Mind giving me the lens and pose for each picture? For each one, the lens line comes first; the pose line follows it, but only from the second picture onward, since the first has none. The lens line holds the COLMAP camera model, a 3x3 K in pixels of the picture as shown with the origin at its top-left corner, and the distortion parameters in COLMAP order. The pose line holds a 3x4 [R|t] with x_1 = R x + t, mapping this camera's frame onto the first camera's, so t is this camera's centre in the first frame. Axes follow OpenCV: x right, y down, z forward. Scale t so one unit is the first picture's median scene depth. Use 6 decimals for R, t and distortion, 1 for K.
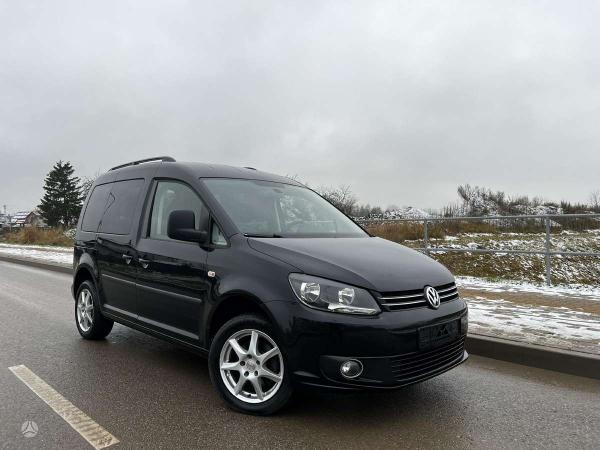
lens RADIAL K [[463.6, 0, 300.0], [0, 463.6, 225.0], [0, 0, 1]] dist [0.036418, -0.008746]
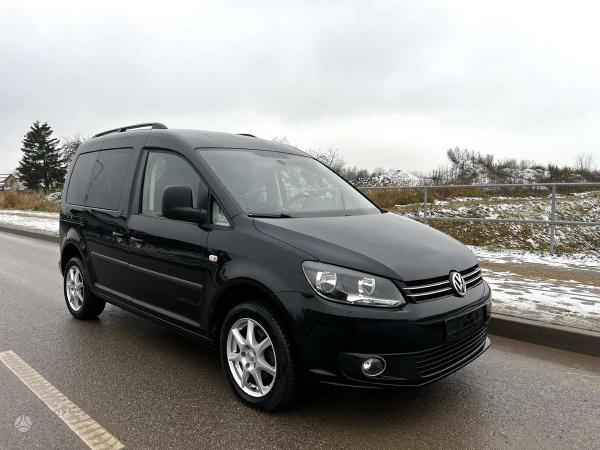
lens RADIAL K [[446.5, 0, 300.0], [0, 446.5, 225.0], [0, 0, 1]] dist [0.032296, -0.006869]
pose [[0.998901, -0.013640, 0.044839, -0.048459], [0.009391, 0.995562, 0.093638, -0.033540], [-0.045917, -0.093114, 0.994596, 0.093983]]
